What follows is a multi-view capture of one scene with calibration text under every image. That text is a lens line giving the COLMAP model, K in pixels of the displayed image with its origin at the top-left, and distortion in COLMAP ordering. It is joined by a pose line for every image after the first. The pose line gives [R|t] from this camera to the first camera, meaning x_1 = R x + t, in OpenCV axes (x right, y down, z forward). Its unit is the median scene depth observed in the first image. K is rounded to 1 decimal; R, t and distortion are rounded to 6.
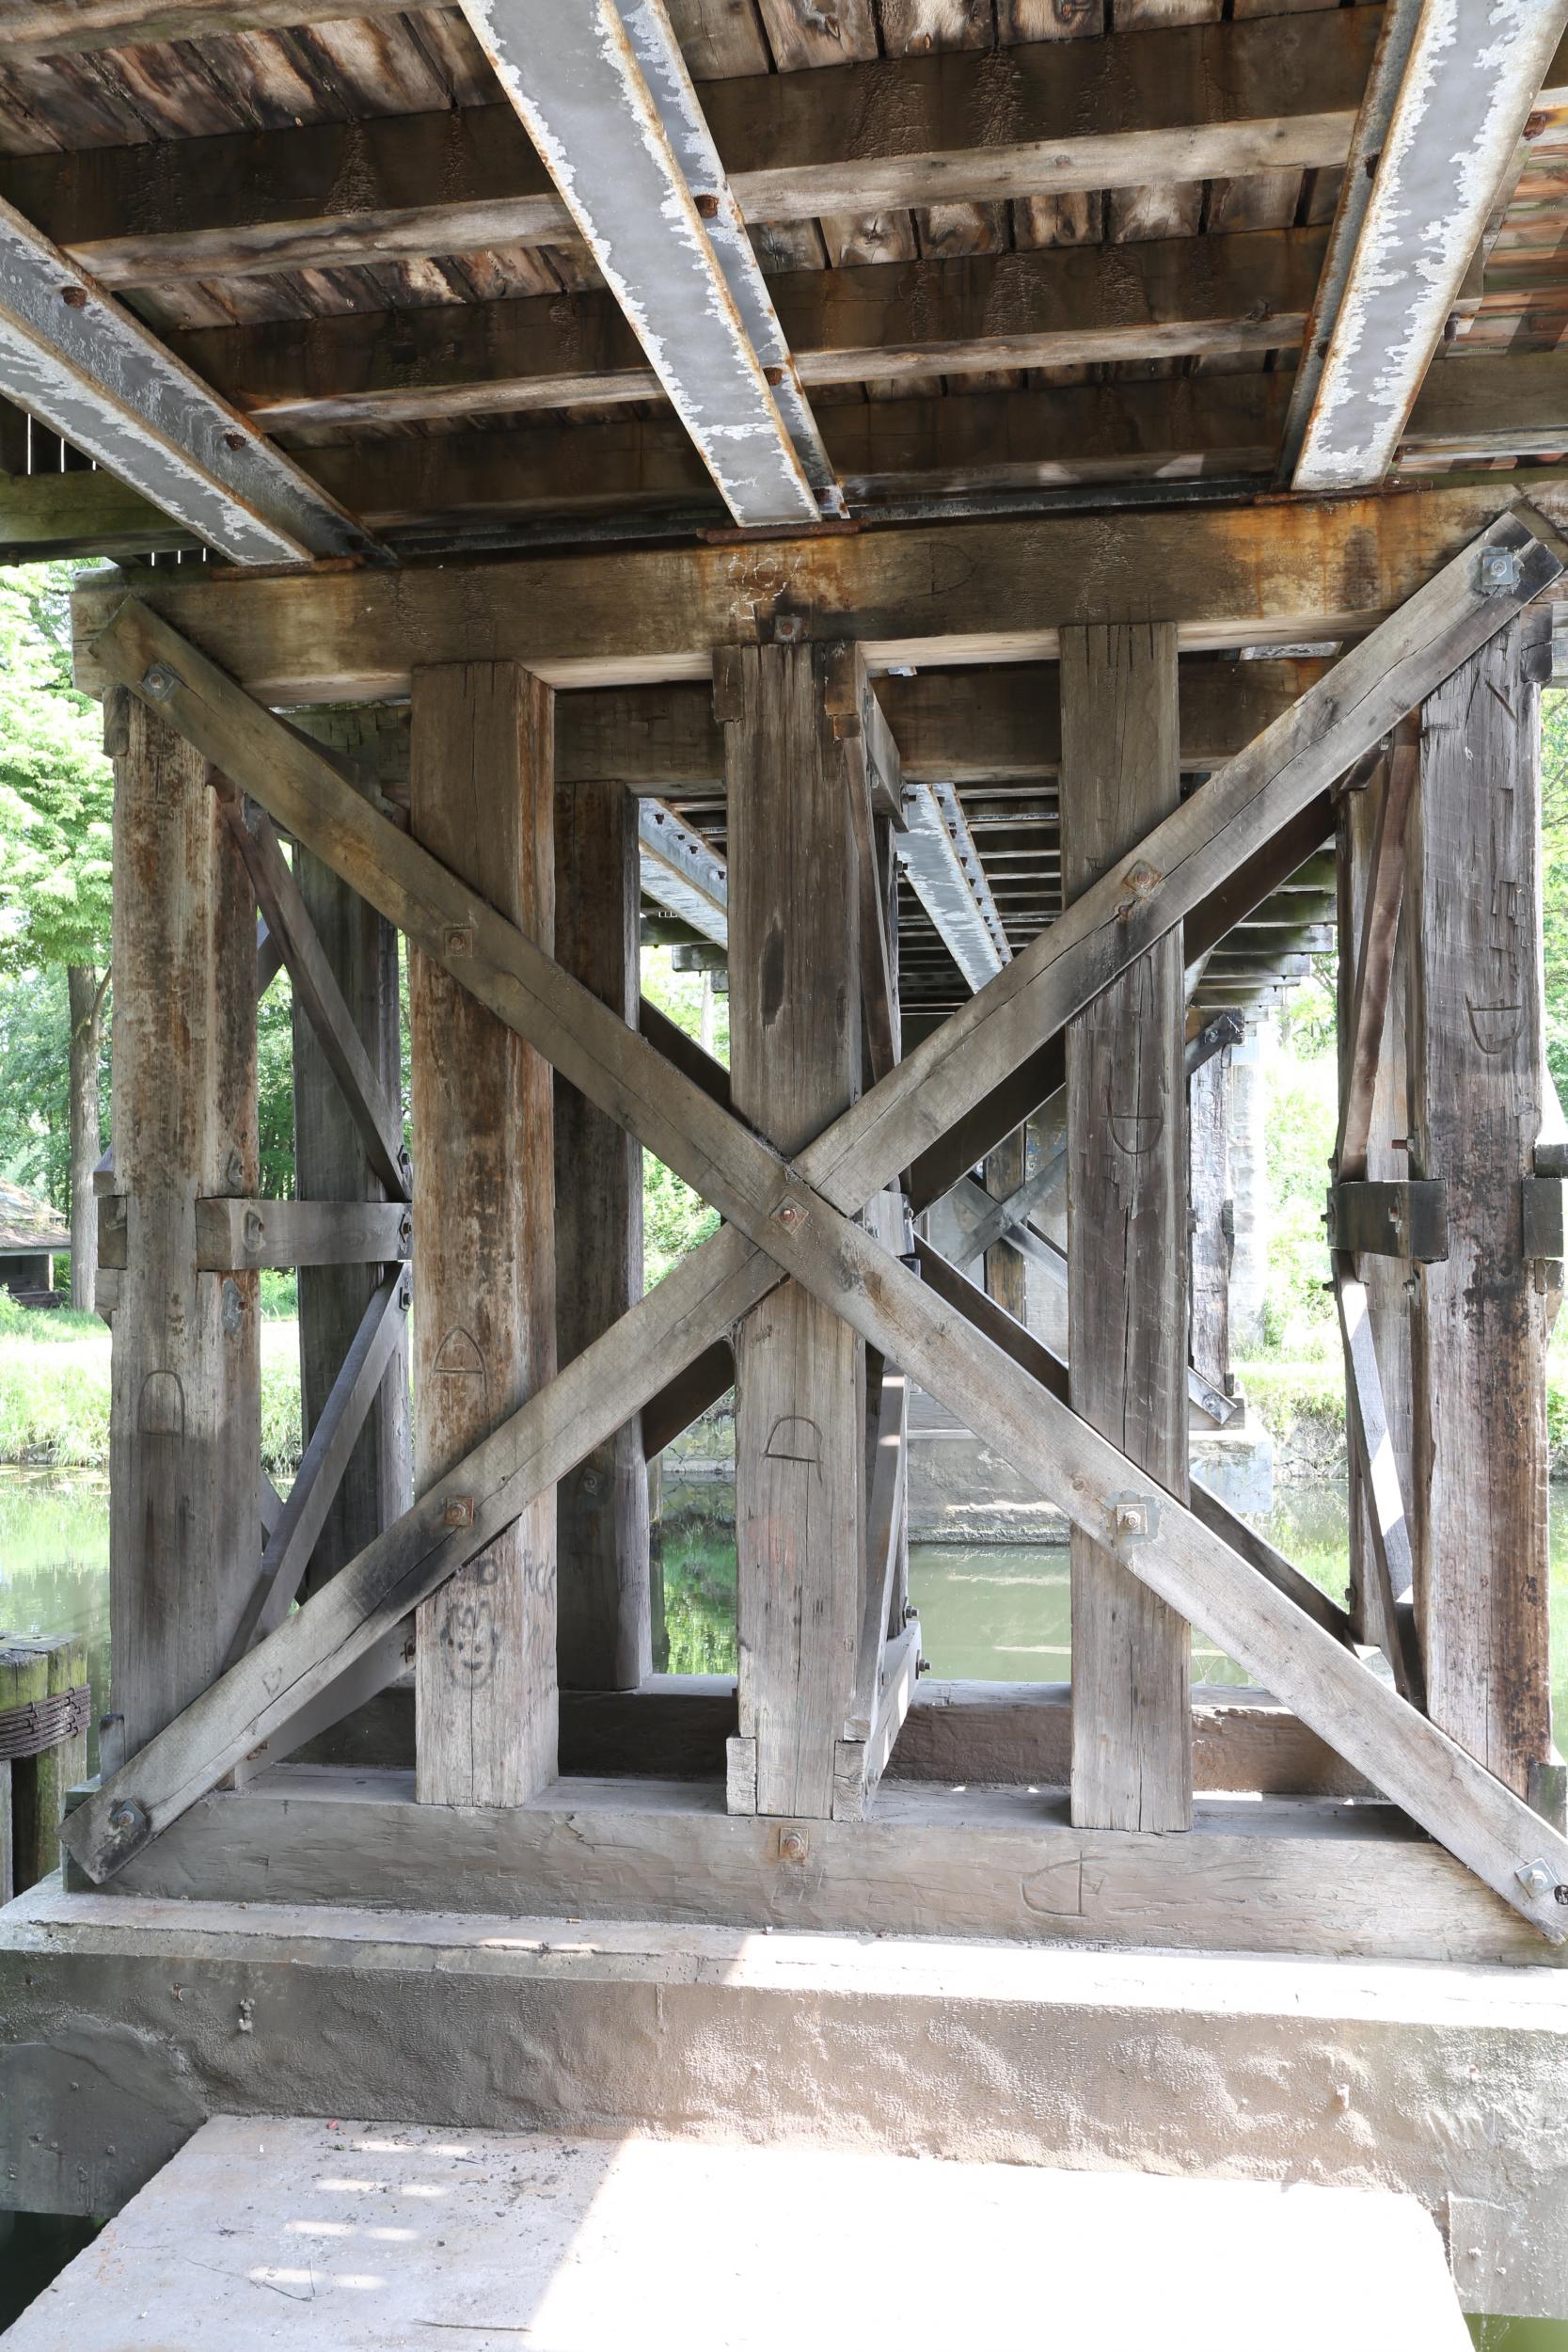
lens RADIAL K [[1962.0, 0, 780.1], [0, 1962.0, 1188.3], [0, 0, 1]] dist [-0.063994, 0.092080]
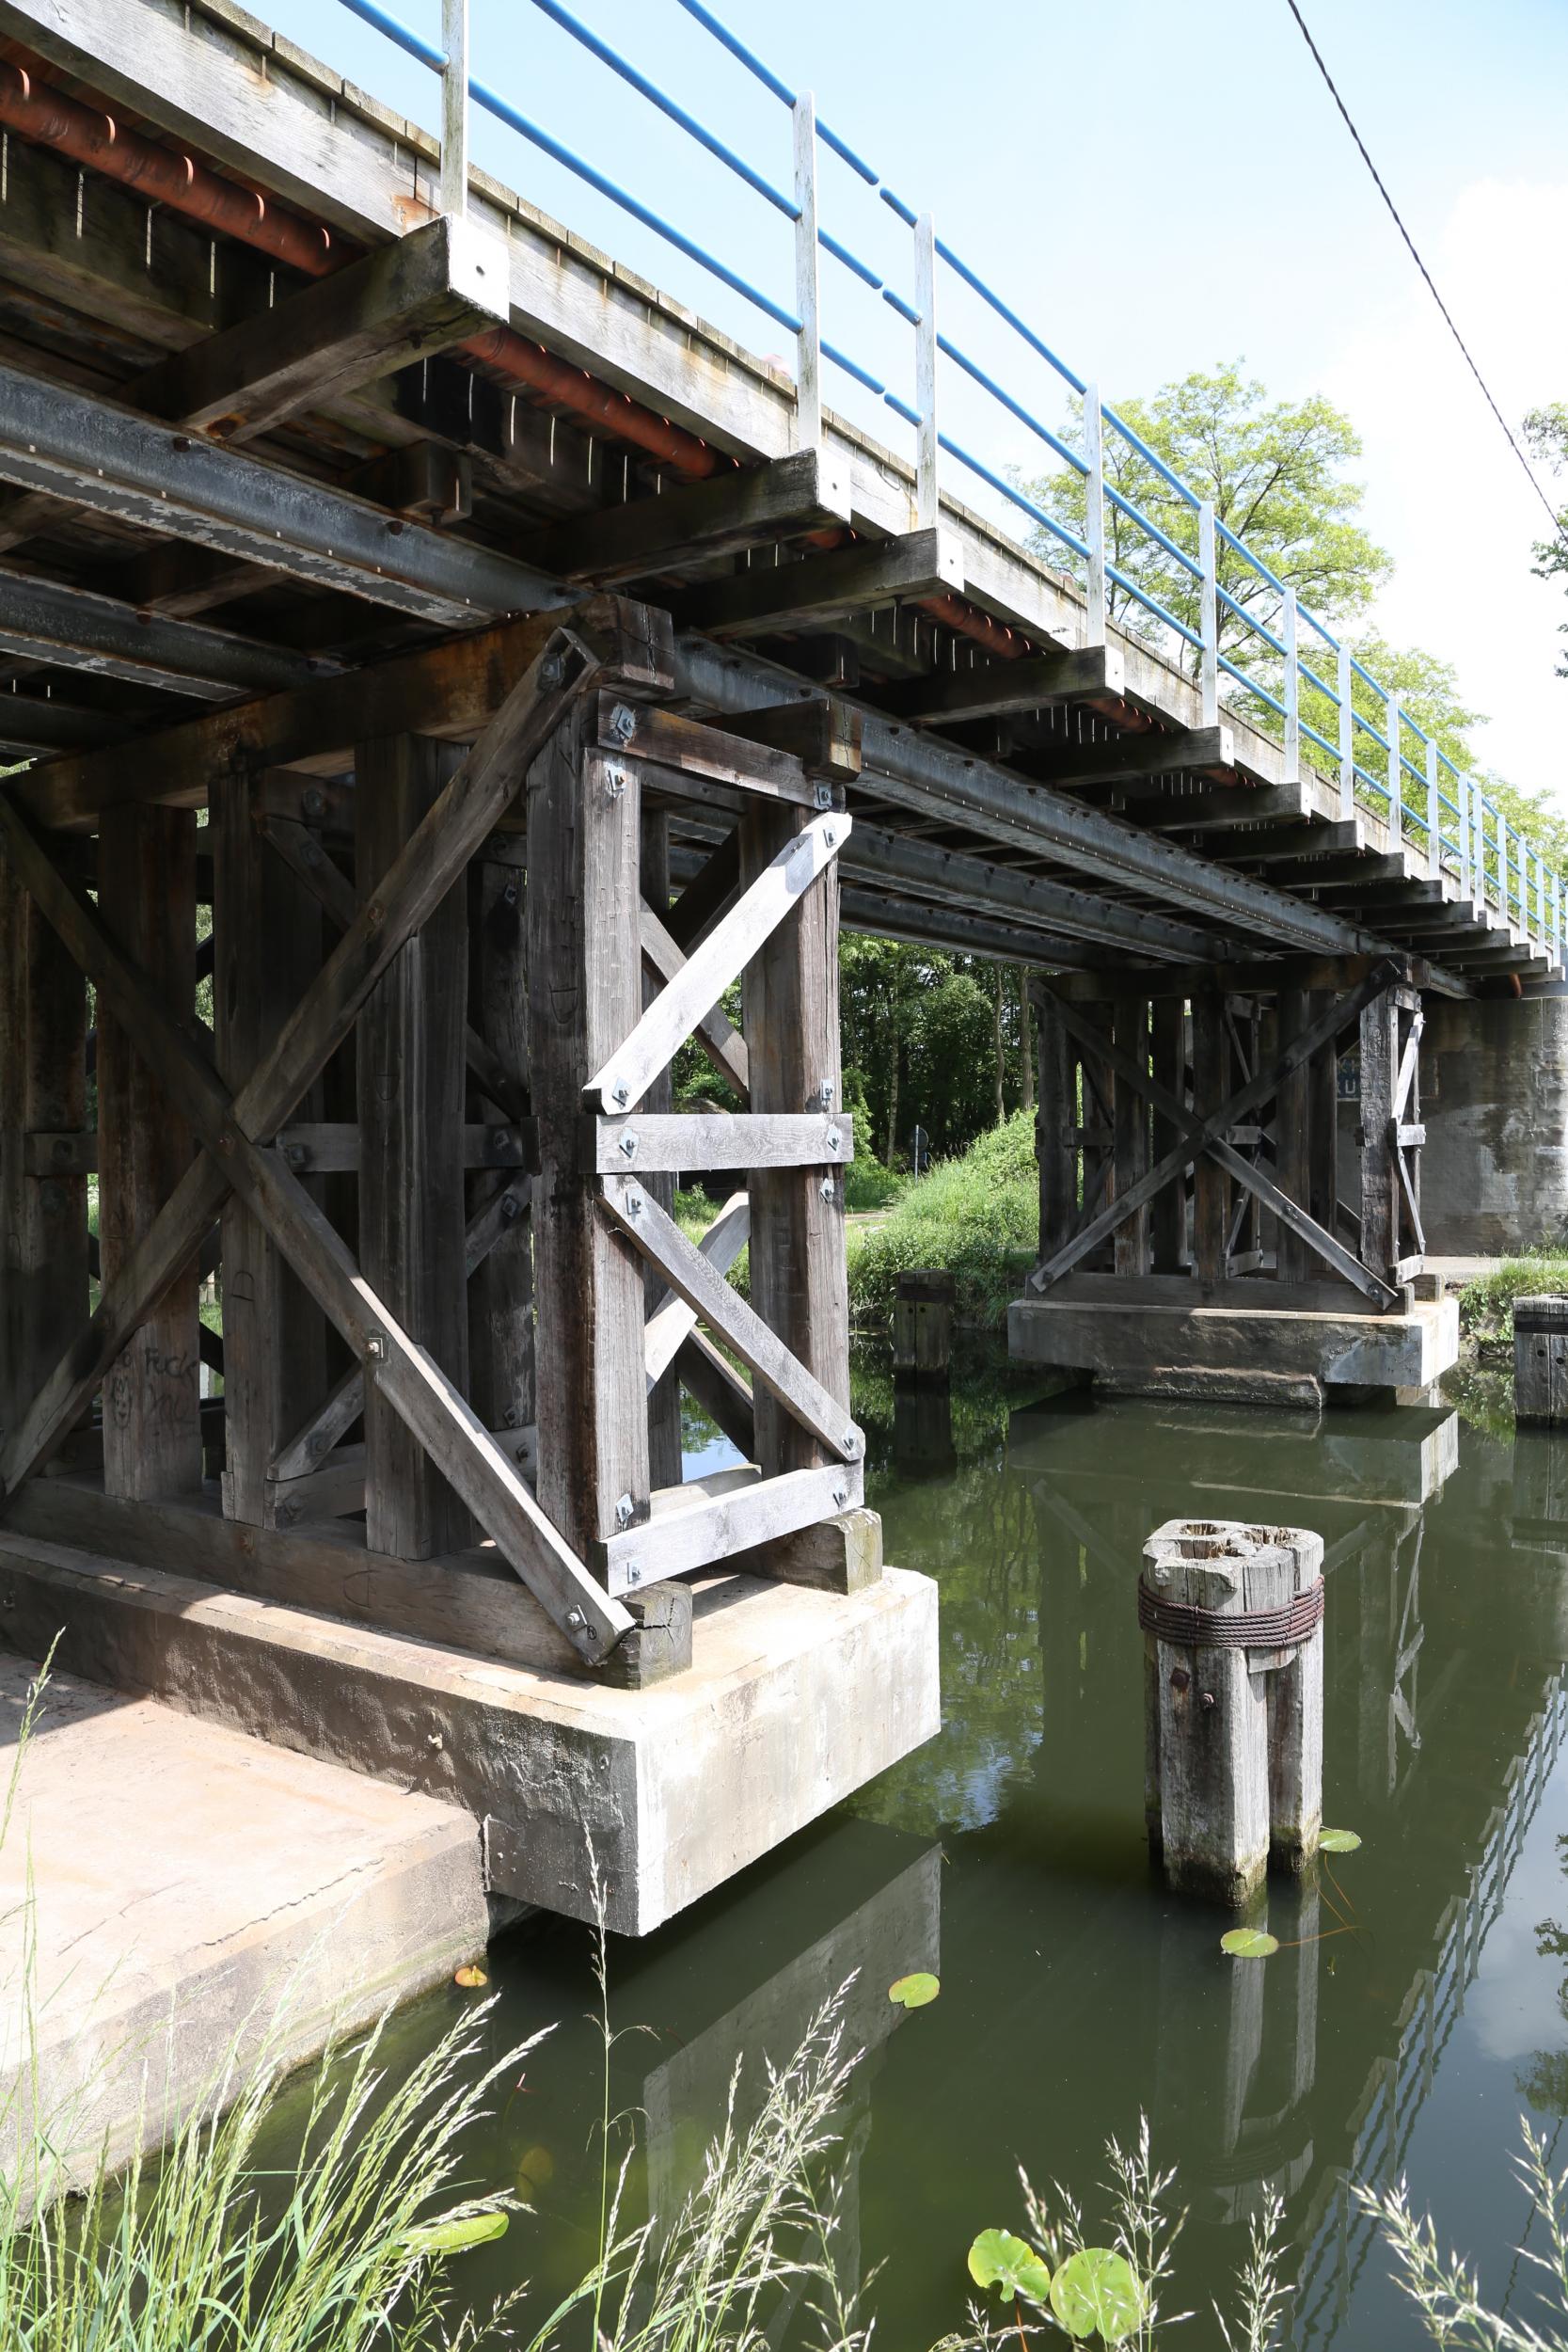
lens RADIAL K [[1559.5, 0, 784.0], [0, 1559.5, 1176.0], [0, 0, 1]] dist [-0.111025, 0.003146]
pose [[0.914140, 0.006928, -0.405340, 0.944842], [0.010815, 0.999081, 0.041466, -0.005735], [0.405255, -0.042289, 0.913225, 0.062146]]
